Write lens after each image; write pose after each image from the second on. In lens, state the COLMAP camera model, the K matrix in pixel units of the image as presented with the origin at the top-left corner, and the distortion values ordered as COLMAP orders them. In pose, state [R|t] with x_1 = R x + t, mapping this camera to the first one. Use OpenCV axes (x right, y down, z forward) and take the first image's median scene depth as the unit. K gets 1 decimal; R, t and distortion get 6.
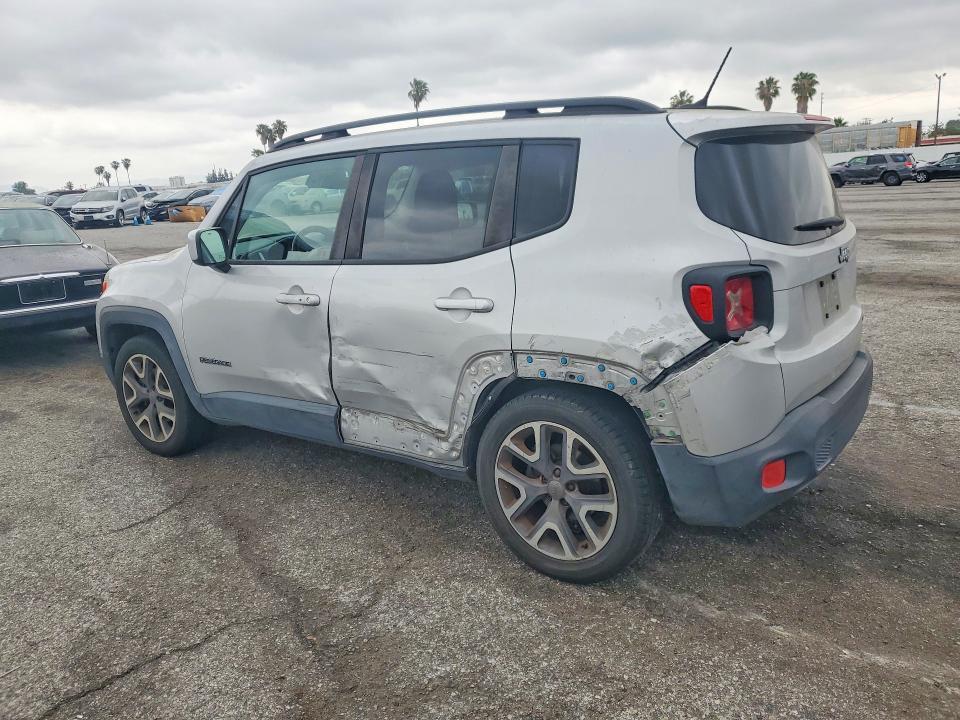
lens RADIAL K [[748.9, 0, 482.2], [0, 748.9, 359.8], [0, 0, 1]] dist [0.009379, 0.016990]
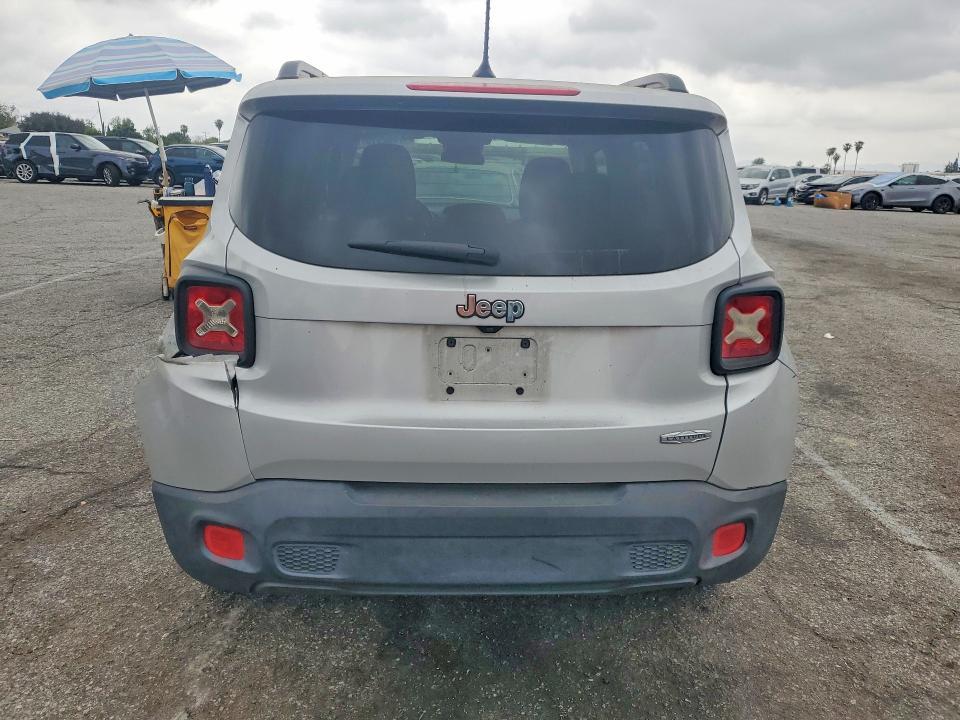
lens RADIAL K [[748.9, 0, 483.8], [0, 748.9, 360.6], [0, 0, 1]] dist [0.009379, 0.016990]
pose [[0.624276, 0.270846, -0.732749, 0.090102], [-0.254174, 0.957360, 0.137322, -0.017238], [0.738698, 0.100519, 0.666499, 0.054428]]
